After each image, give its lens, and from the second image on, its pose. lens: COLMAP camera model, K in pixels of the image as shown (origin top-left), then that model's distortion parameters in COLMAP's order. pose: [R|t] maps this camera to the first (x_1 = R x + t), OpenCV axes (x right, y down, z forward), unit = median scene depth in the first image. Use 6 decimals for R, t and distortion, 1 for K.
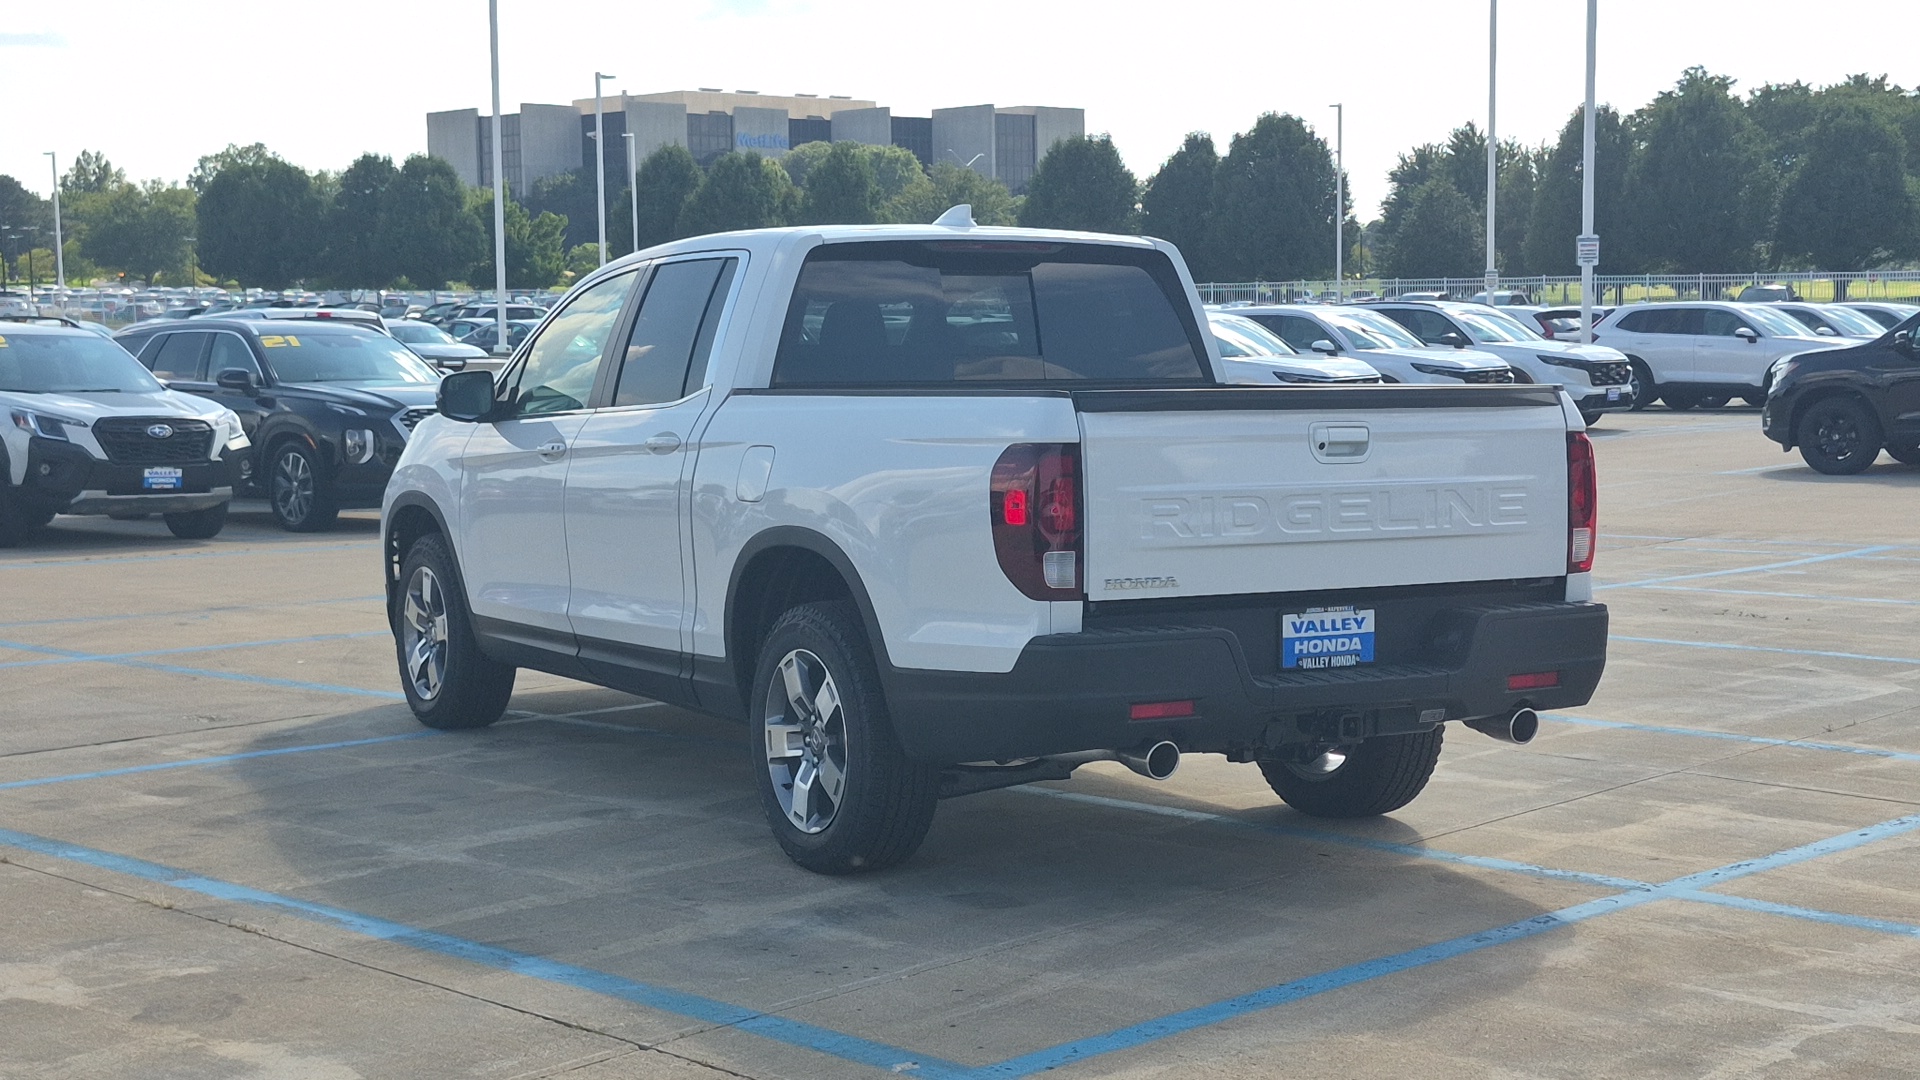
lens RADIAL K [[2594.2, 0, 960.0], [0, 2594.2, 540.0], [0, 0, 1]] dist [0.182970, -0.438263]
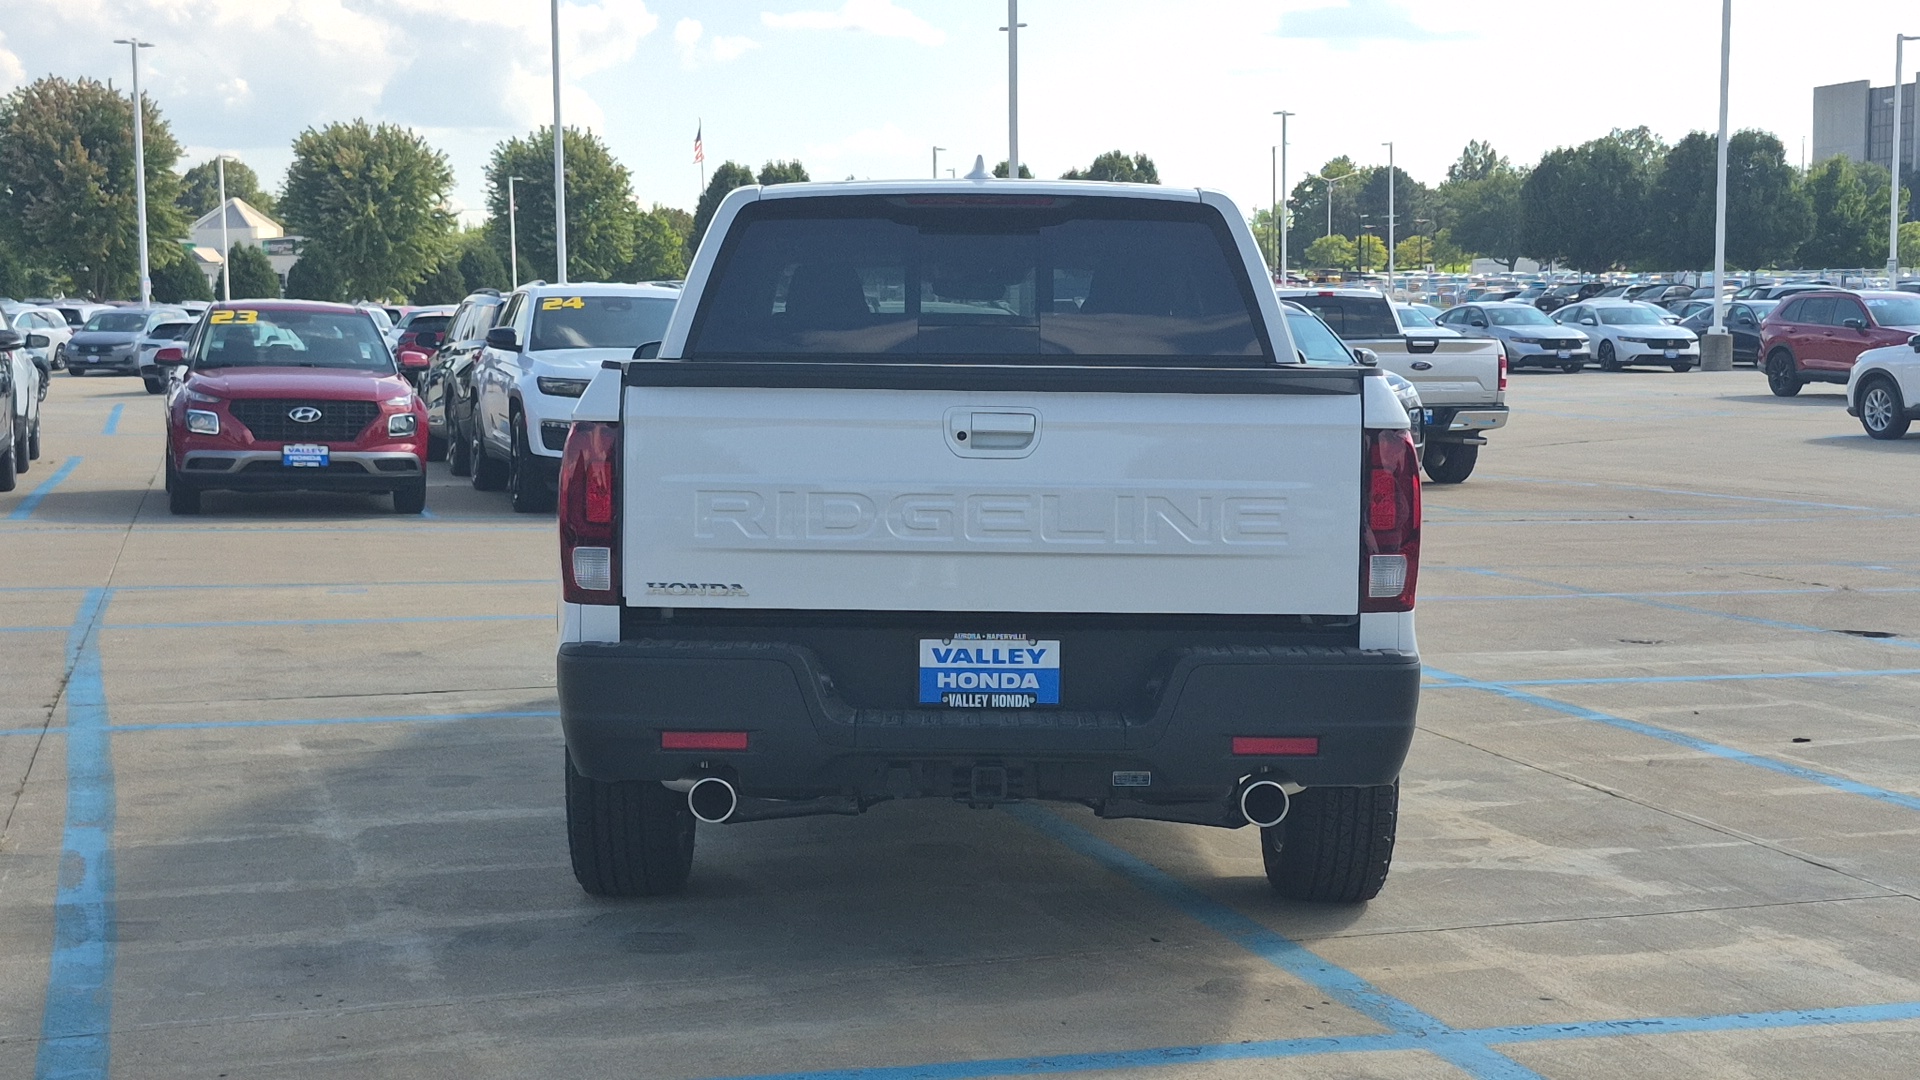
lens RADIAL K [[2594.2, 0, 960.0], [0, 2594.2, 540.0], [0, 0, 1]] dist [0.182970, -0.438263]
pose [[0.871231, 0.048633, -0.488458, 0.531335], [-0.045548, 0.998796, 0.018204, -0.018028], [0.488755, 0.006389, 0.872398, 0.286688]]
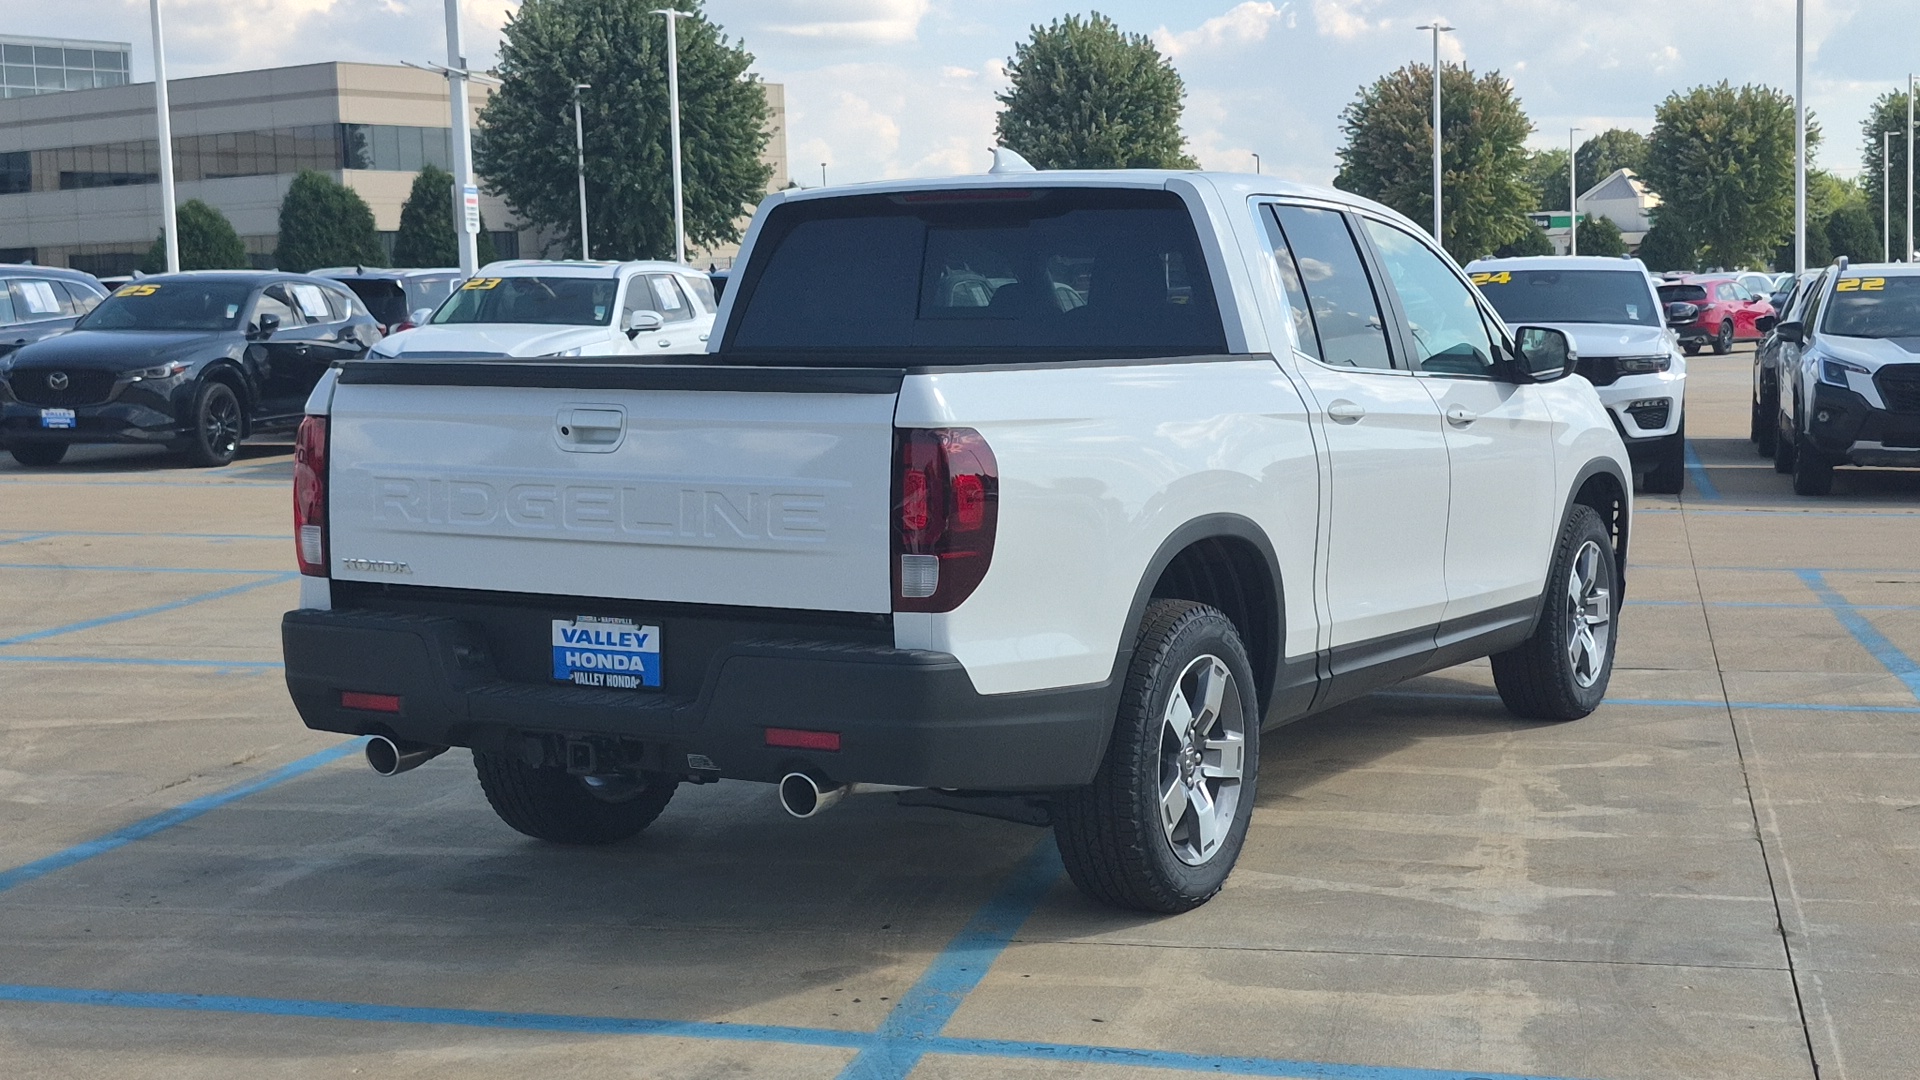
lens RADIAL K [[2594.2, 0, 960.0], [0, 2594.2, 540.0], [0, 0, 1]] dist [0.182970, -0.438263]
pose [[0.517201, 0.076015, -0.852482, 0.942558], [-0.054083, 0.996960, 0.056086, -0.055017], [0.854154, 0.017097, 0.519740, 0.652664]]
